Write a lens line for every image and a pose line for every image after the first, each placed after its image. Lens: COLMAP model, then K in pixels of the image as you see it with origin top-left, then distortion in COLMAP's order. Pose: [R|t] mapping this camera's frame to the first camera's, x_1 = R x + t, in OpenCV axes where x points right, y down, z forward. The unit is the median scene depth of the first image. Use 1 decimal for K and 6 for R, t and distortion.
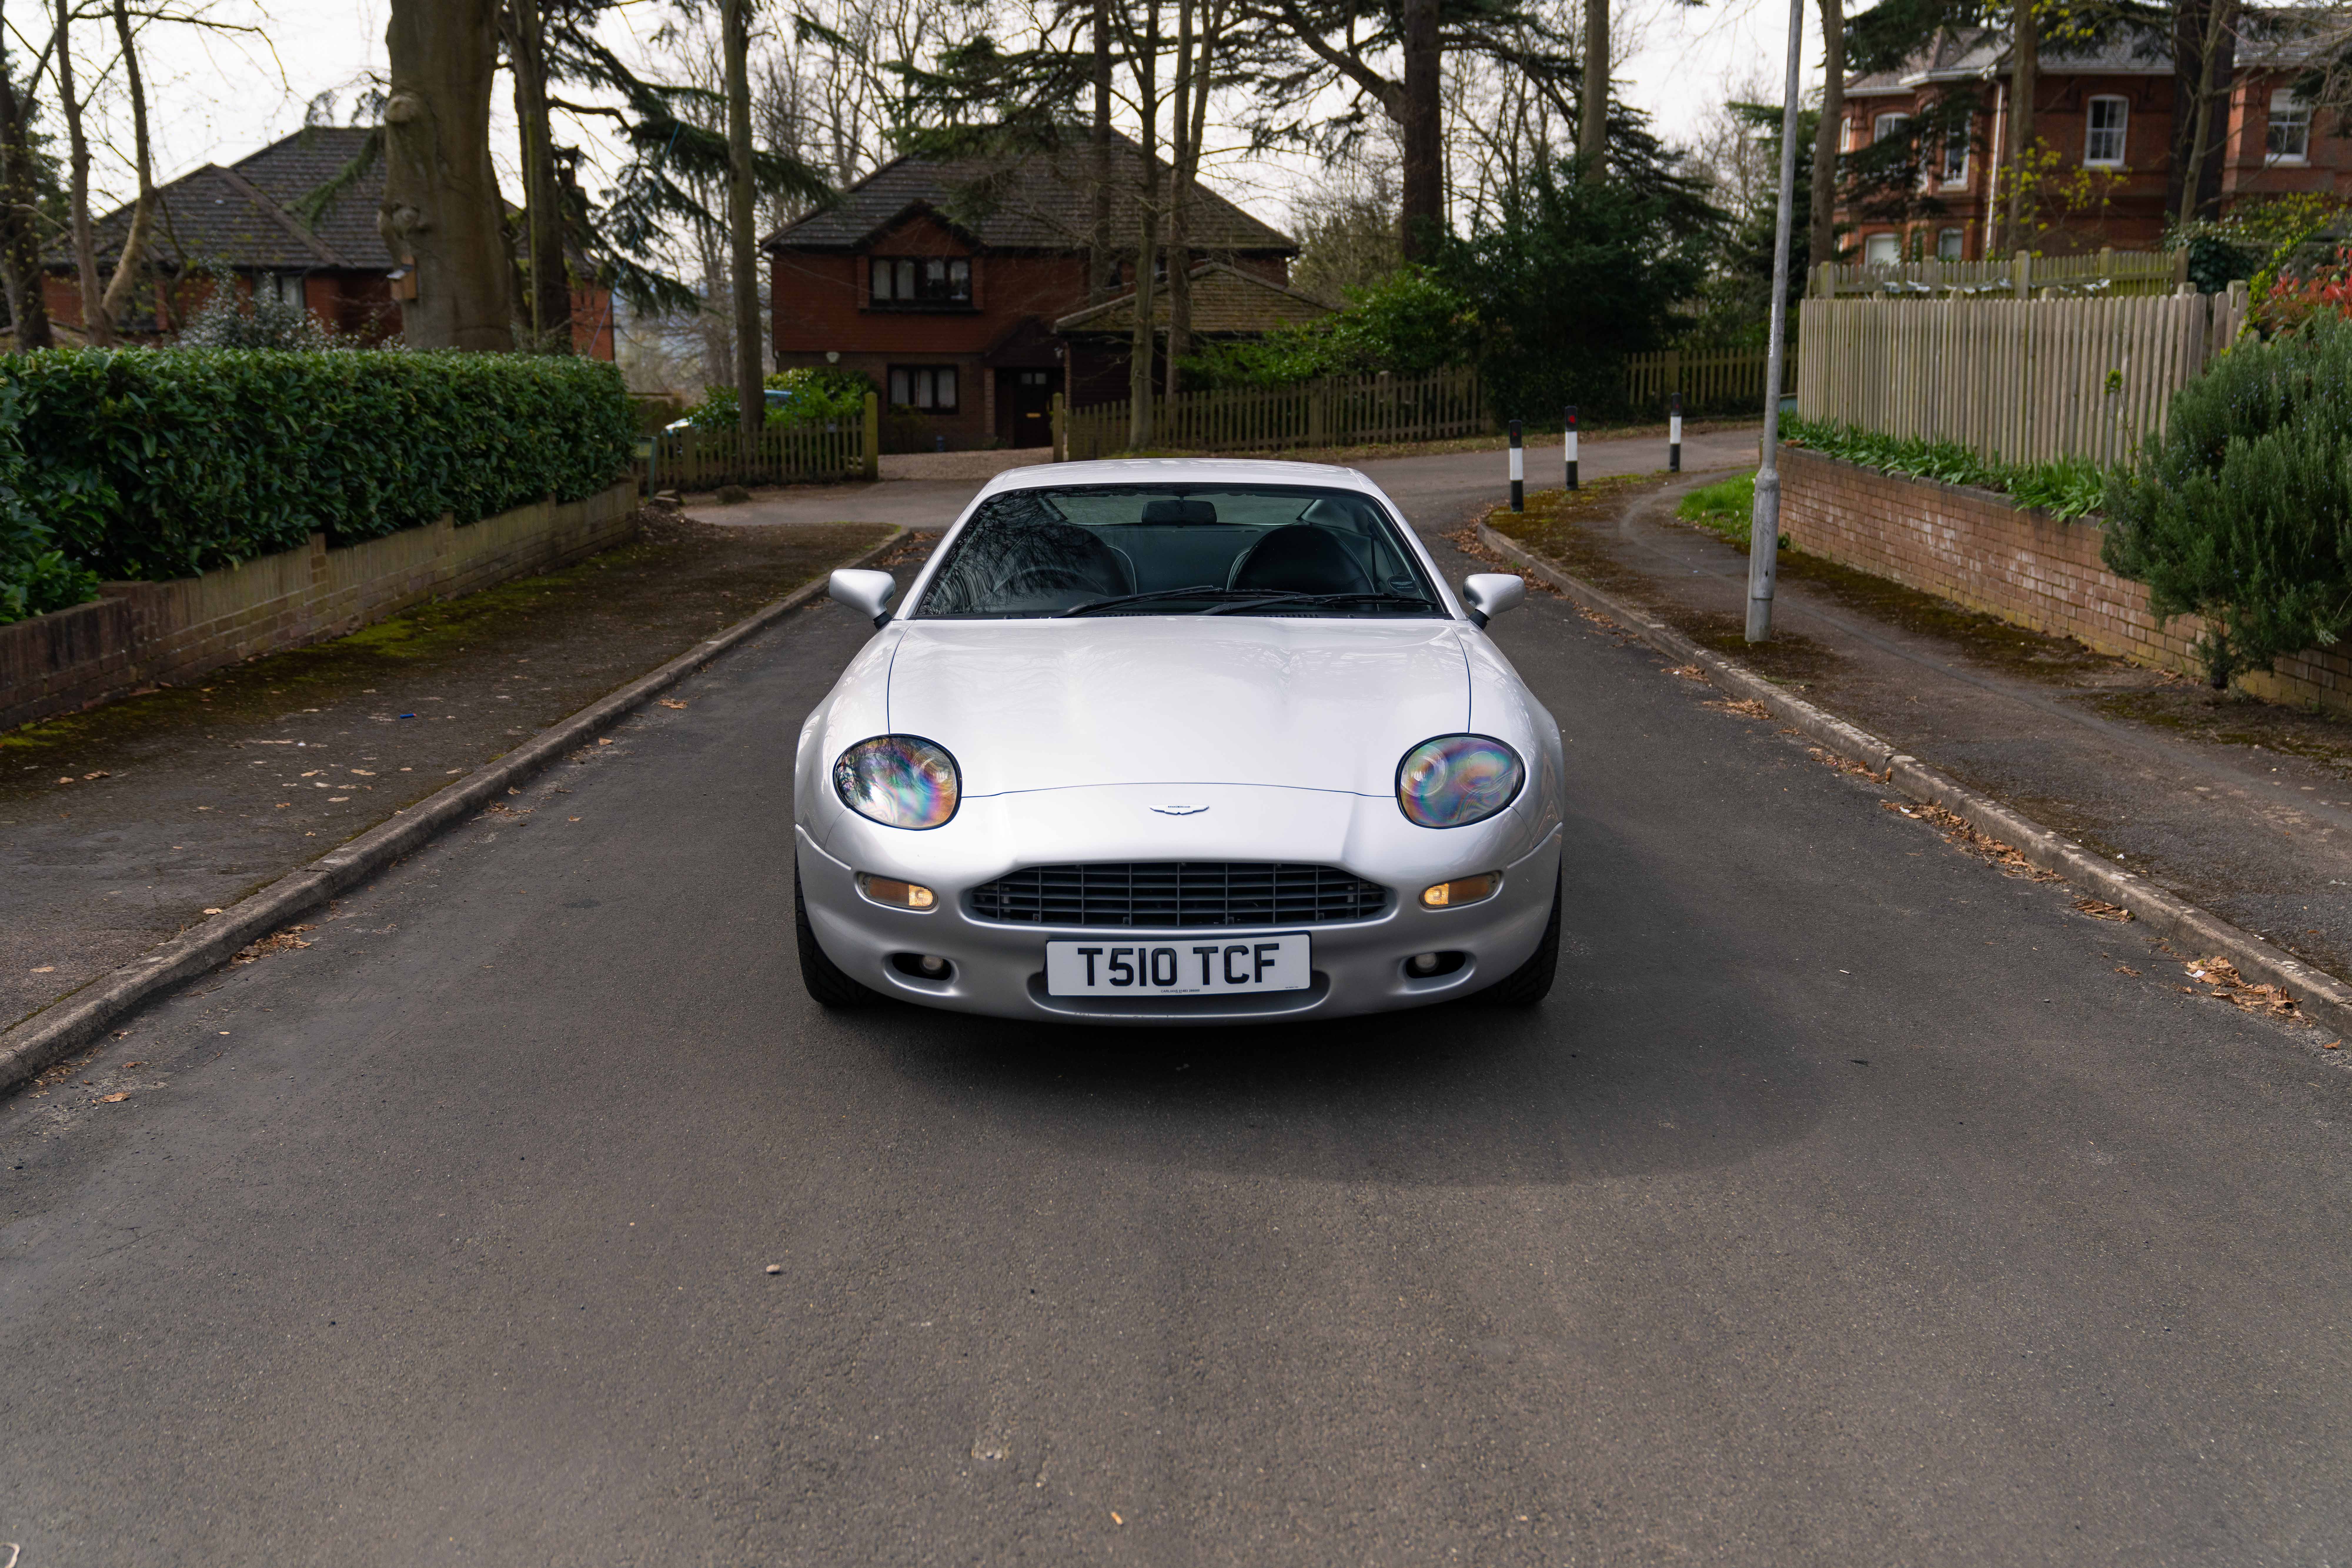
lens RADIAL K [[2244.9, 0, 1184.6], [0, 2244.9, 758.7], [0, 0, 1]] dist [-0.014684, 0.000000]
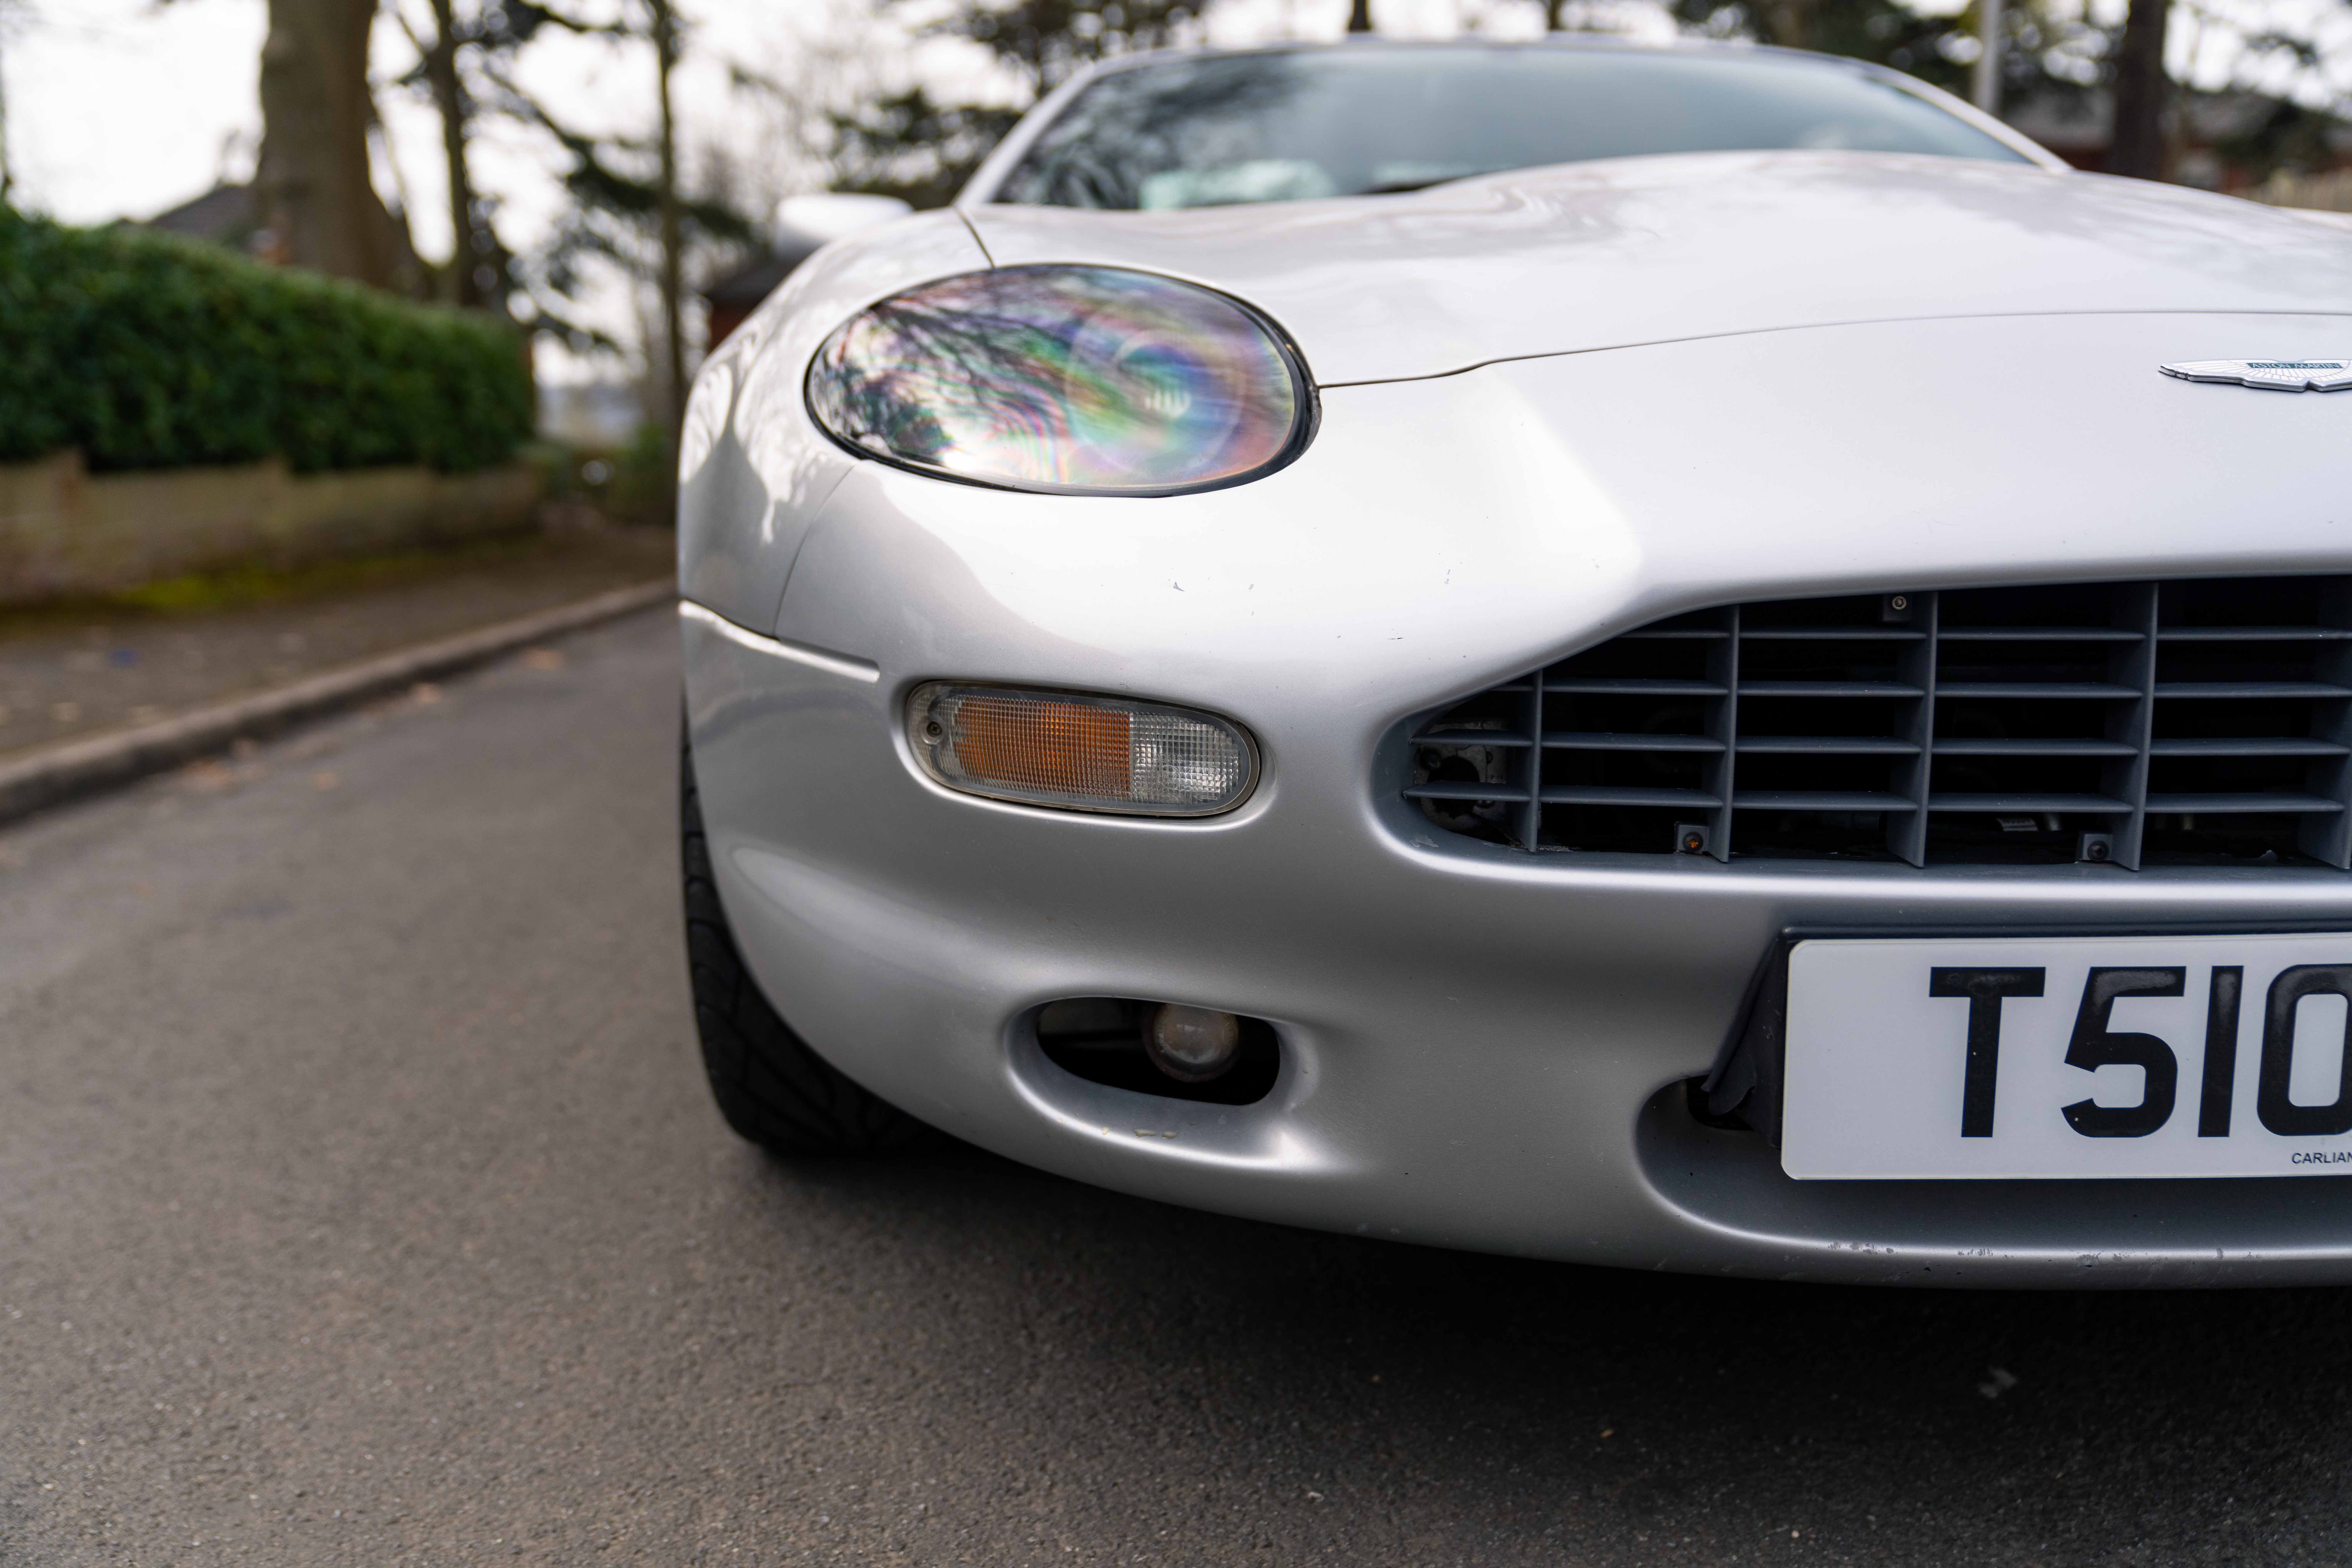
lens RADIAL K [[2193.0, 0, 1185.8], [0, 2193.0, 784.5], [0, 0, 1]] dist [0.003642, 0.000000]
pose [[0.999410, -0.002281, 0.034277, -0.017953], [0.002836, 0.999866, -0.016147, 0.009690], [-0.034236, 0.016235, 0.999282, 0.109598]]
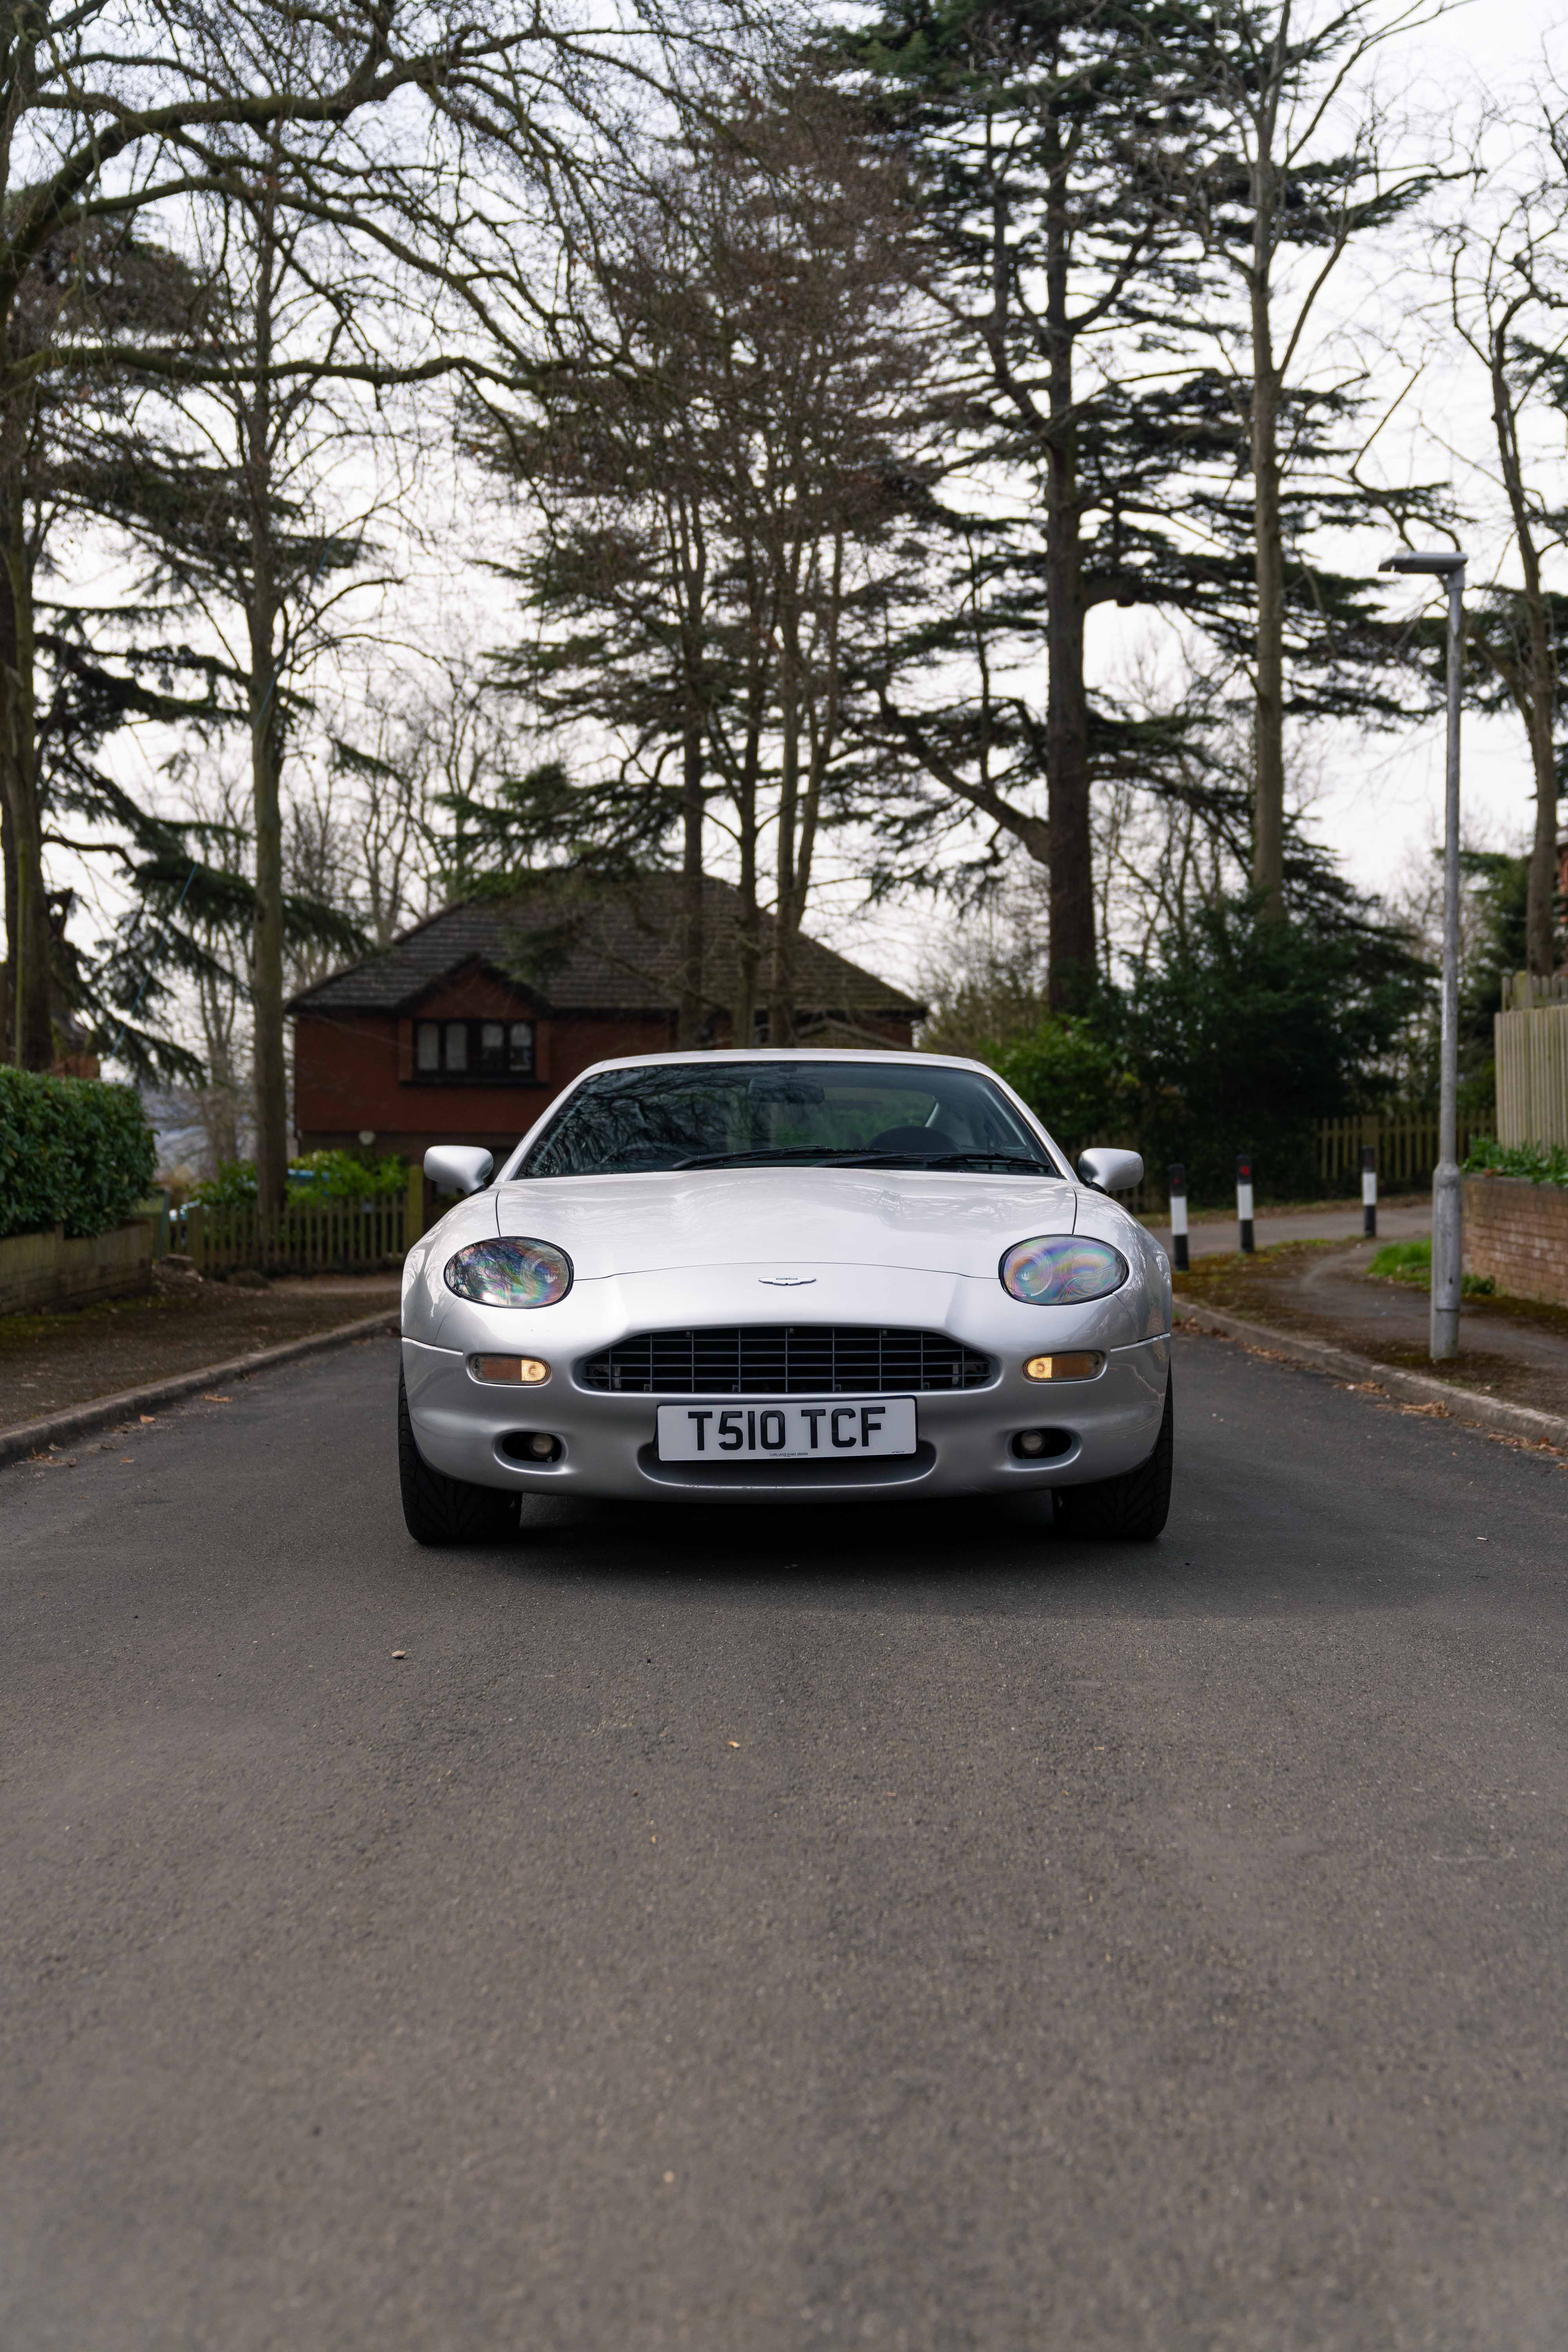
lens RADIAL K [[2762.1, 0, 785.1], [0, 2762.1, 1160.8], [0, 0, 1]] dist [0.055670, 0.000000]
pose [[0.999998, -0.000397, -0.001689, -0.000190], [0.000099, 0.984886, -0.173202, 0.026453], [0.001732, 0.173202, 0.984885, -0.036108]]
